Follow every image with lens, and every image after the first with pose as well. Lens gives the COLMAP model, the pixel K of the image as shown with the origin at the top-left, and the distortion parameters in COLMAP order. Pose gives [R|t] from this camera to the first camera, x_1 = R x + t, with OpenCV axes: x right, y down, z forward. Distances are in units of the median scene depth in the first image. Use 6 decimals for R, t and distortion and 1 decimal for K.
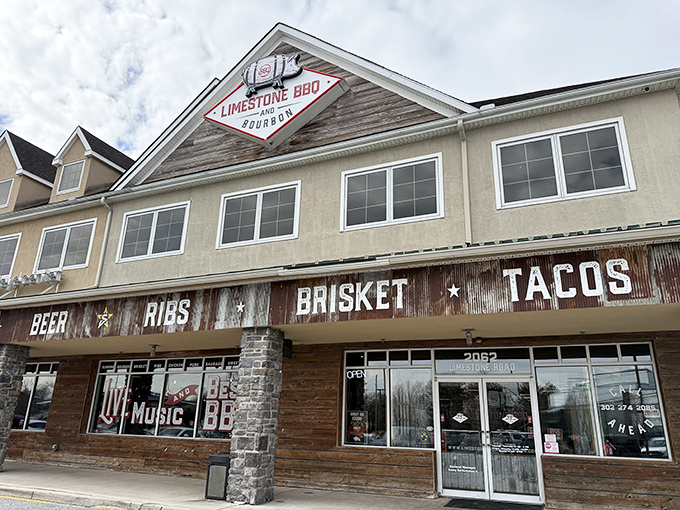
lens RADIAL K [[517.8, 0, 337.4], [0, 517.8, 237.1], [0, 0, 1]] dist [0.107048, -0.006180]
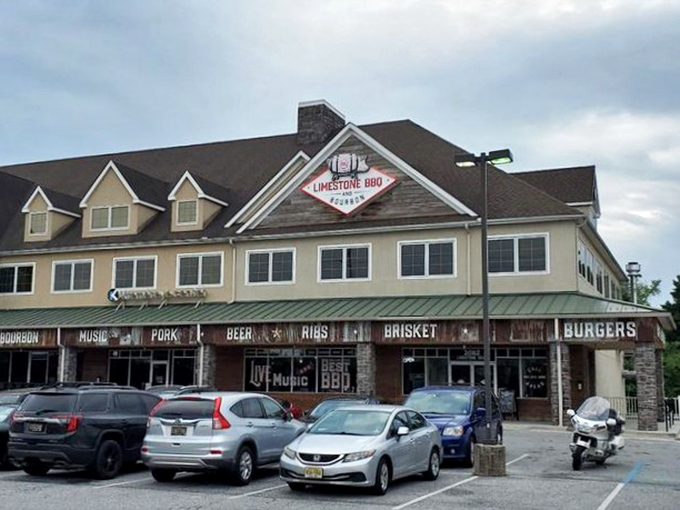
lens RADIAL K [[913.0, 0, 340.0], [0, 913.0, 255.0], [0, 0, 1]] dist [0.848317, -0.005614]
pose [[0.999524, -0.019161, 0.024199, -0.262177], [0.013702, 0.977951, 0.208384, -0.735279], [-0.027658, -0.207954, 0.977748, -1.992971]]
